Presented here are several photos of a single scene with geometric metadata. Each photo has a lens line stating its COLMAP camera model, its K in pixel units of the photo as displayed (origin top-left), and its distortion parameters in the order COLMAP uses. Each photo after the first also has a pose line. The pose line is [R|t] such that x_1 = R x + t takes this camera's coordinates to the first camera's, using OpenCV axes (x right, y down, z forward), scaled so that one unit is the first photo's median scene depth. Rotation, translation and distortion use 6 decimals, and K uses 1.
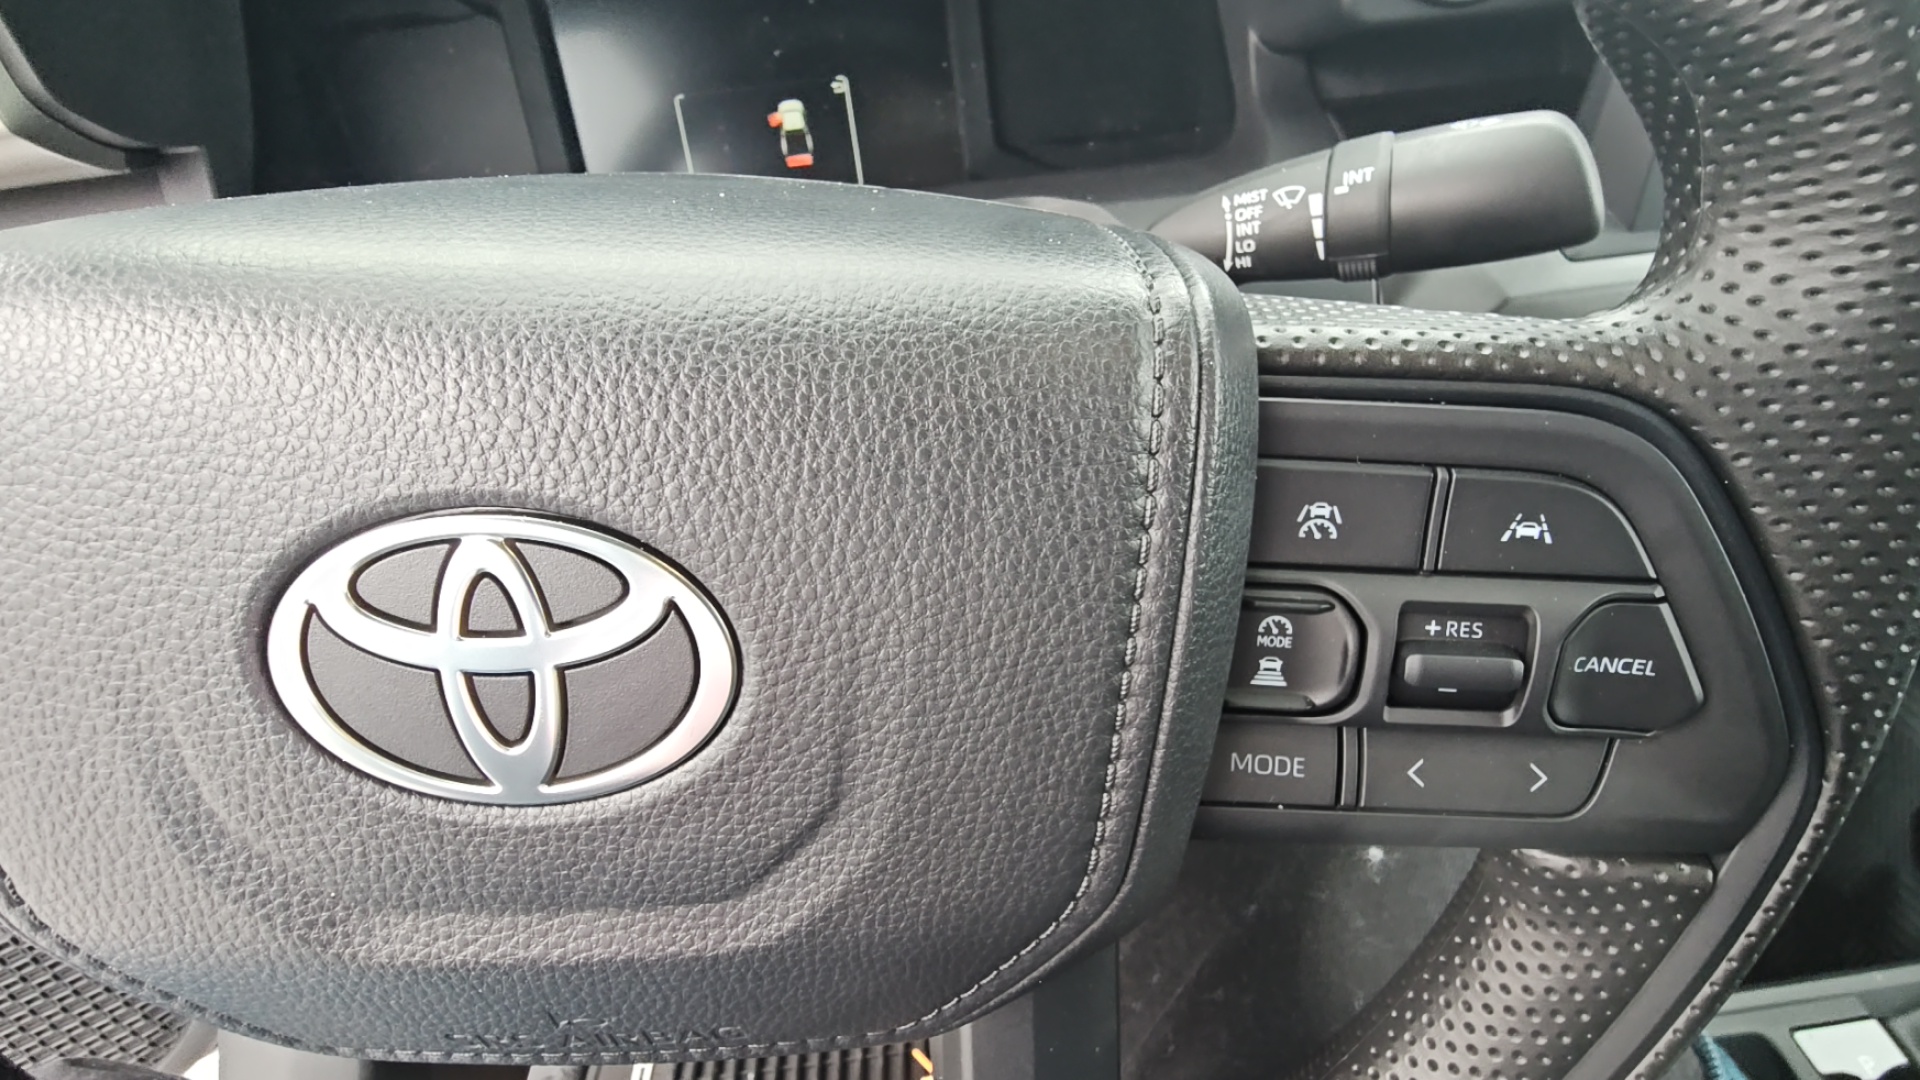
lens RADIAL K [[849.9, 0, 966.9], [0, 849.9, 521.6], [0, 0, 1]] dist [0.010624, -0.007849]
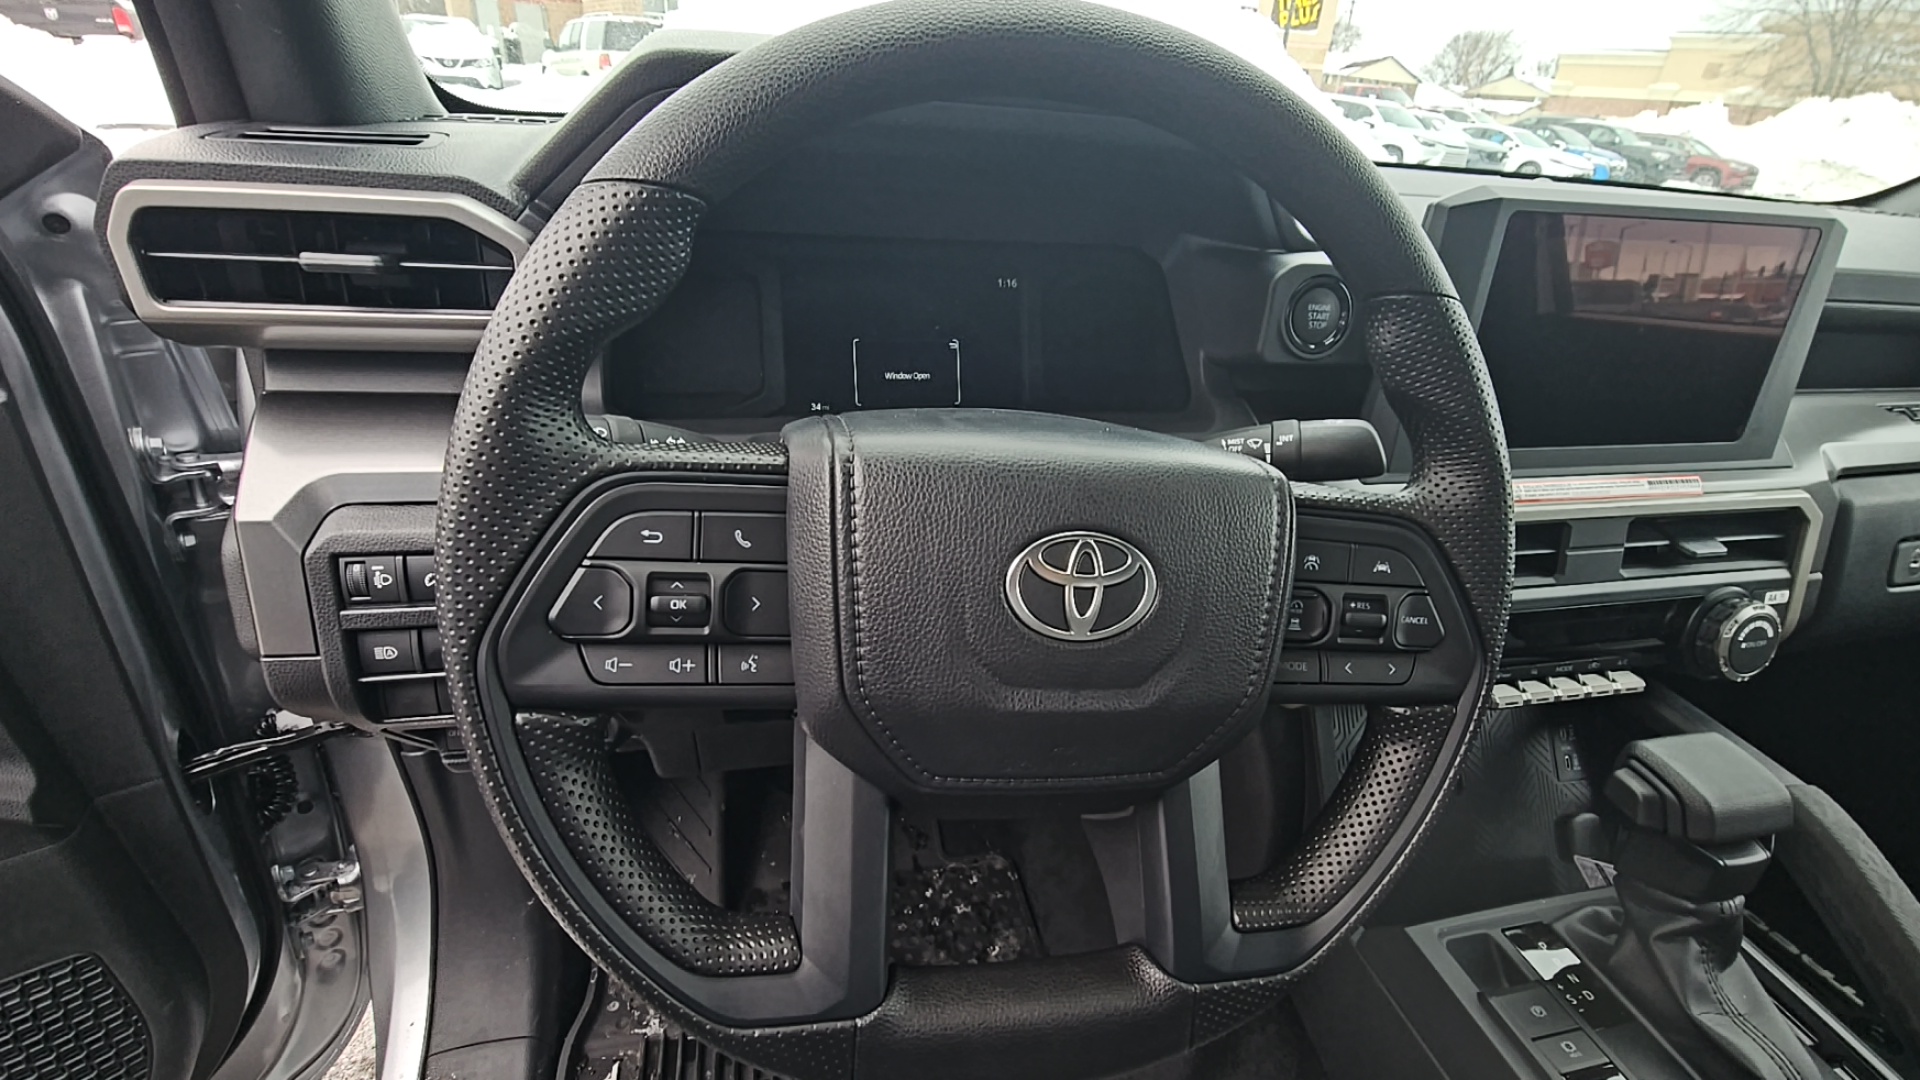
lens RADIAL K [[849.9, 0, 969.2], [0, 849.9, 545.7], [0, 0, 1]] dist [0.010624, -0.007849]
pose [[0.976454, 0.048382, 0.210228, -1.103395], [-0.004714, 0.979078, -0.203431, 0.452644], [-0.215672, 0.197650, 0.956253, -1.219954]]
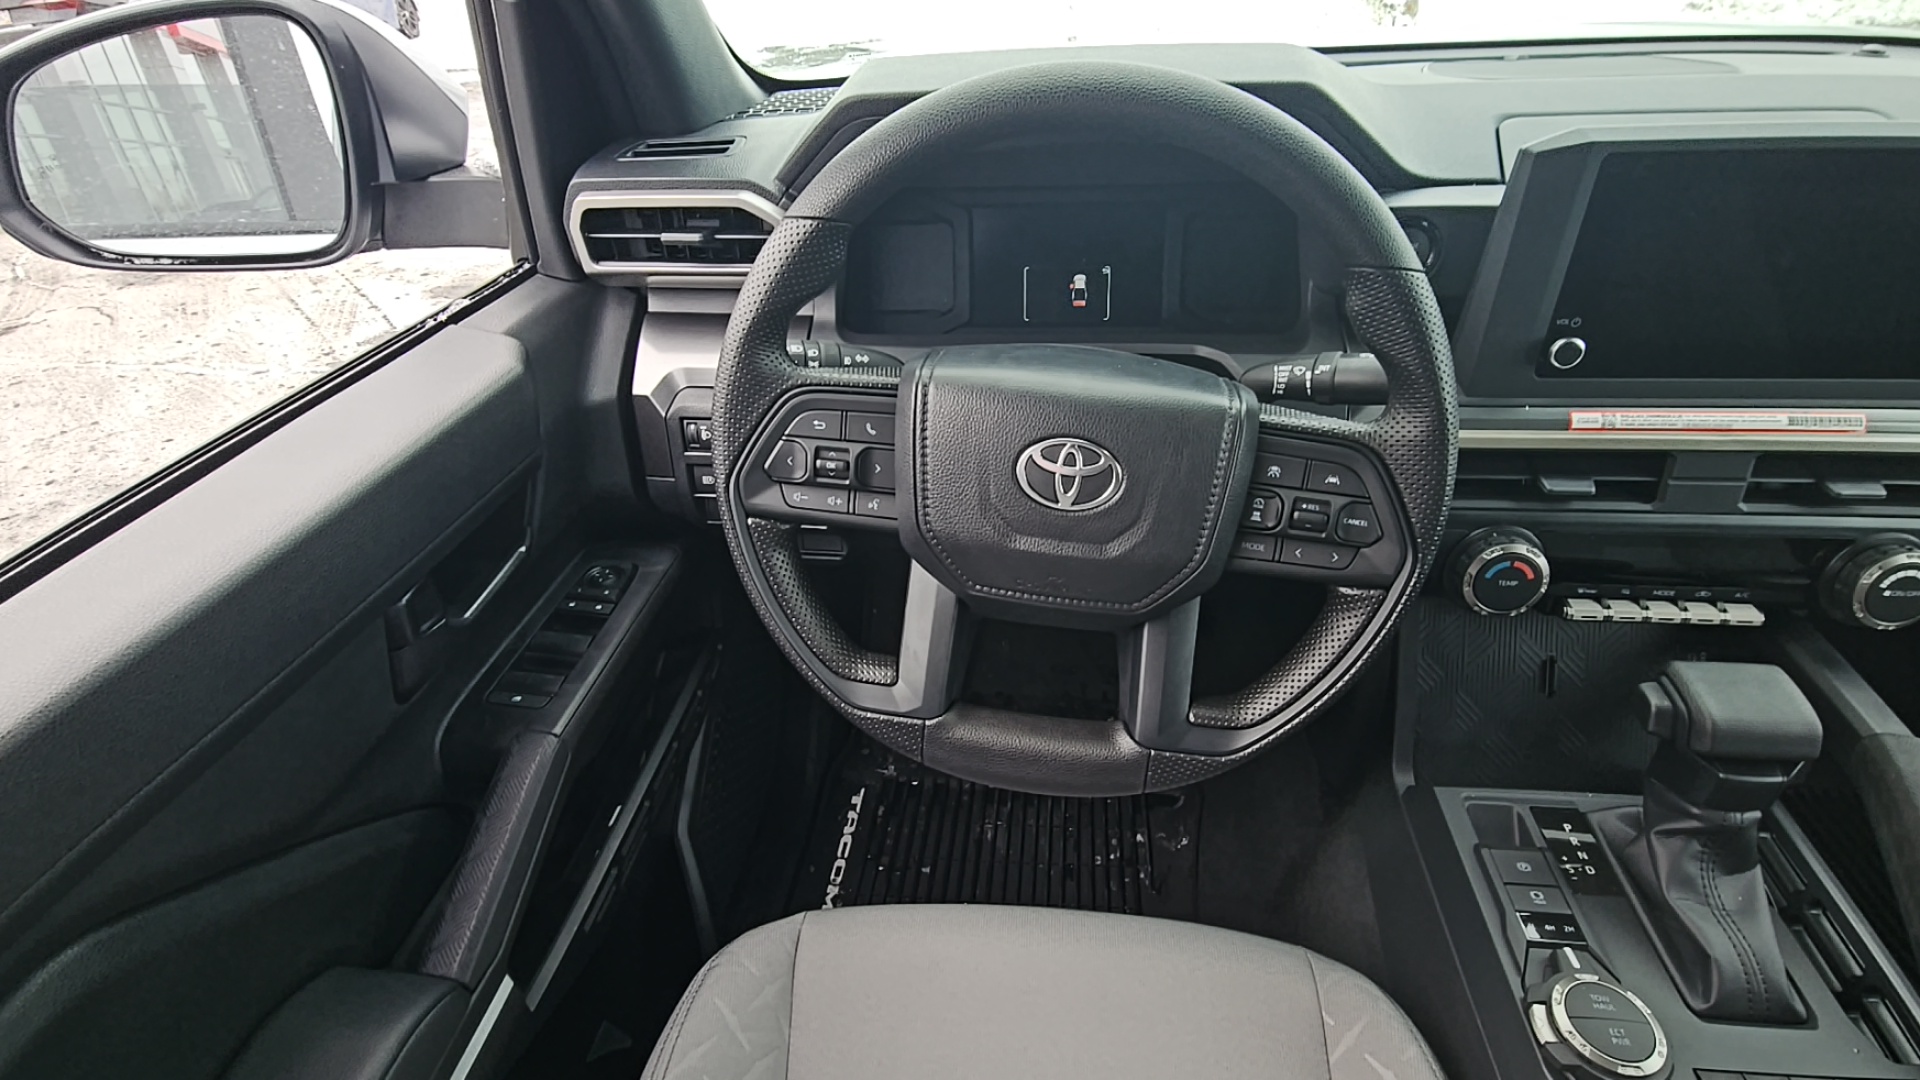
lens RADIAL K [[849.9, 0, 975.6], [0, 849.9, 535.8], [0, 0, 1]] dist [0.010624, -0.007849]
pose [[0.984003, 0.126841, -0.125095, -0.306963], [-0.132437, 0.990484, -0.037446, 0.516148], [0.119154, 0.053414, 0.991438, -2.449087]]
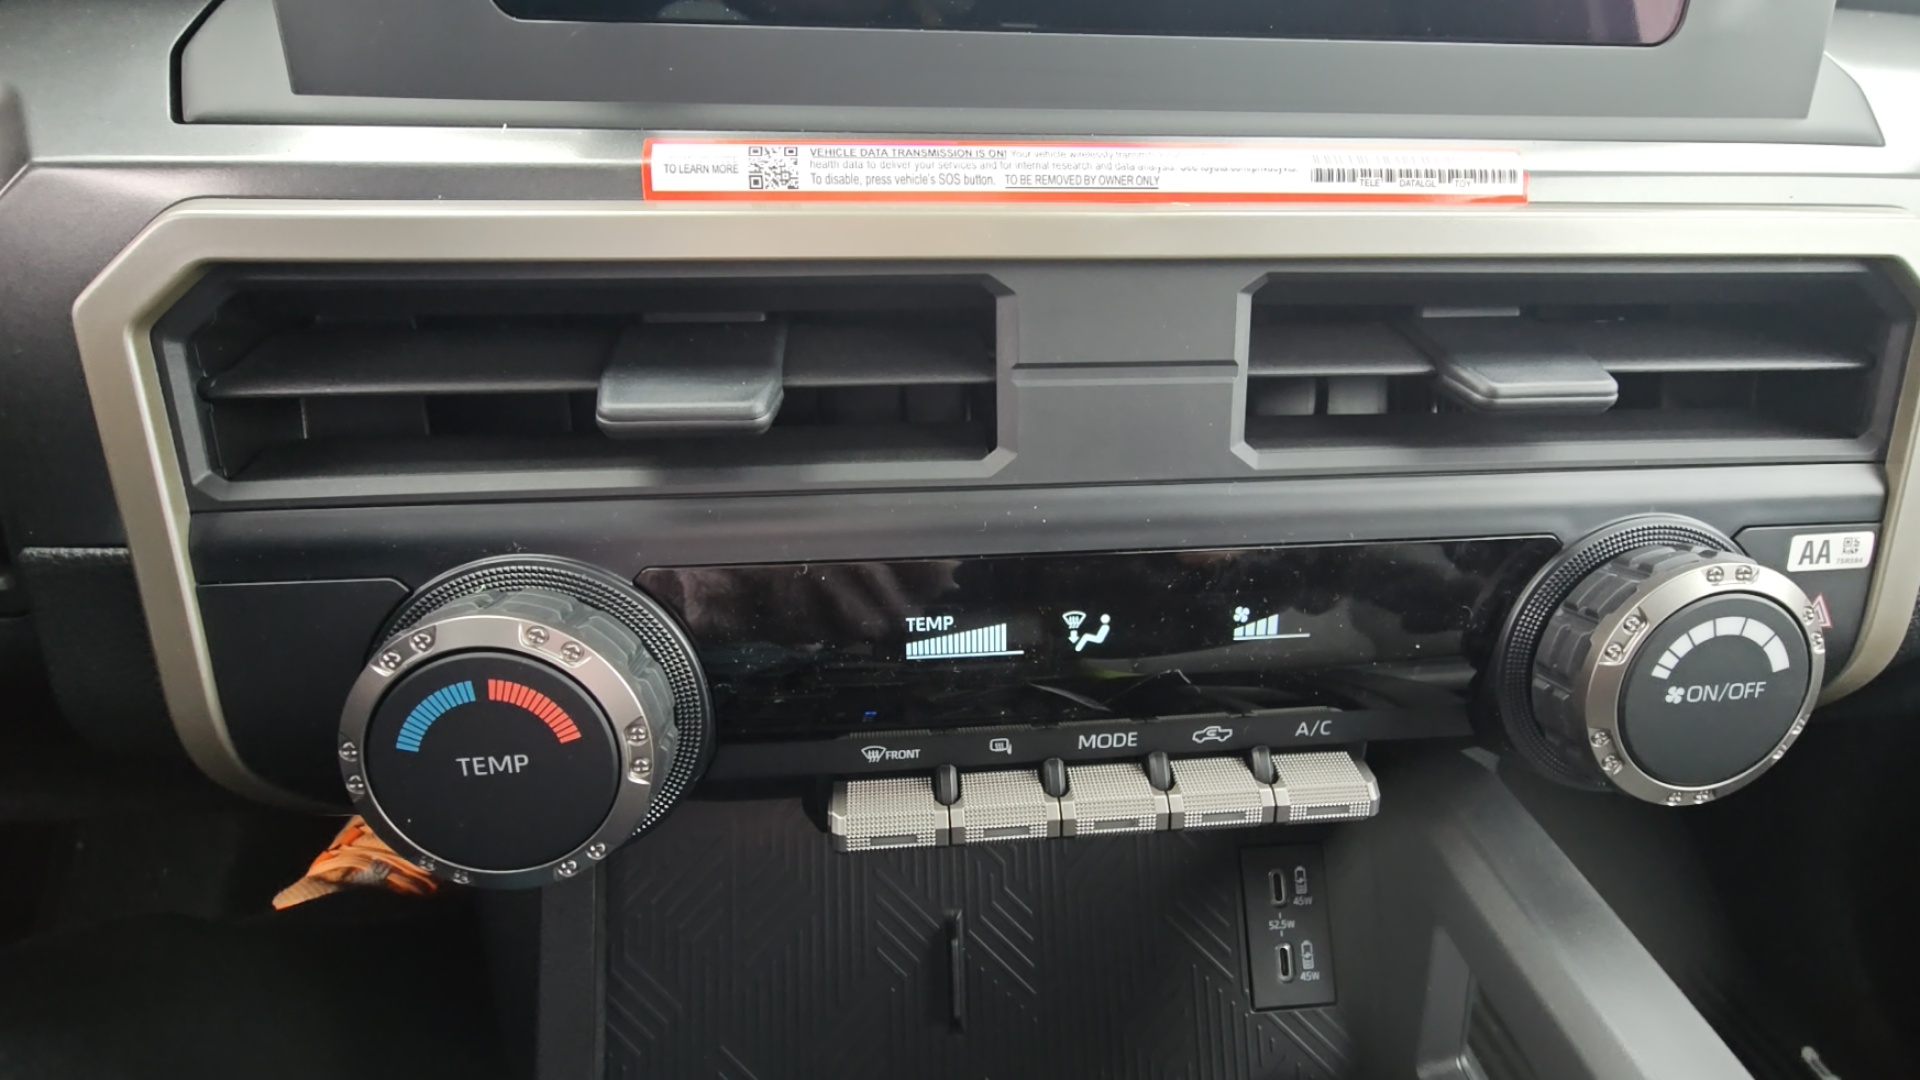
lens RADIAL K [[849.9, 0, 975.6], [0, 849.9, 547.1], [0, 0, 1]] dist [0.010624, -0.007849]
pose [[0.996286, 0.062760, 0.058952, 2.257786], [-0.049266, 0.976992, -0.207508, 0.173668], [-0.070618, 0.203834, 0.976455, 0.759968]]
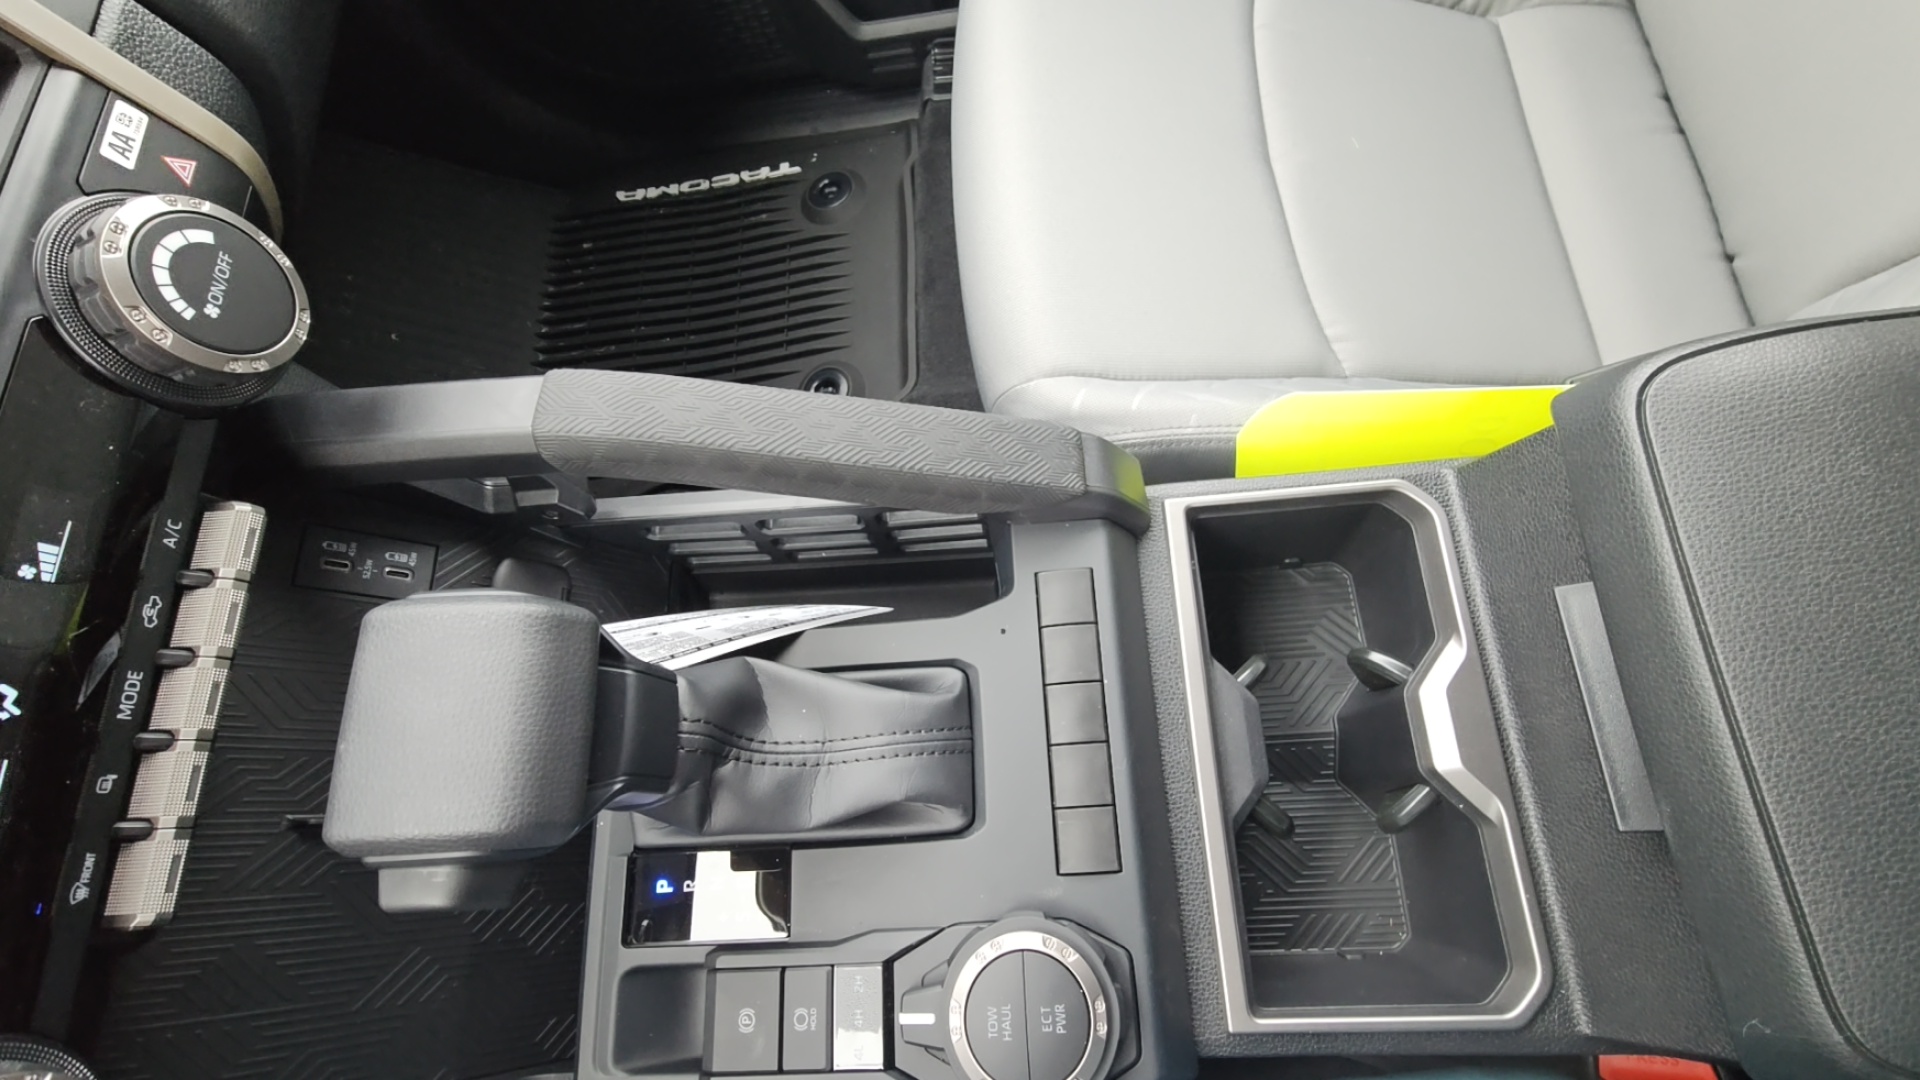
lens RADIAL K [[849.9, 0, 982.4], [0, 849.9, 540.1], [0, 0, 1]] dist [0.010624, -0.007849]
pose [[0.027888, -0.925116, 0.378658, 2.254319], [0.721515, 0.280803, 0.632902, 0.250575], [-0.691837, 0.255557, 0.675316, -0.332341]]
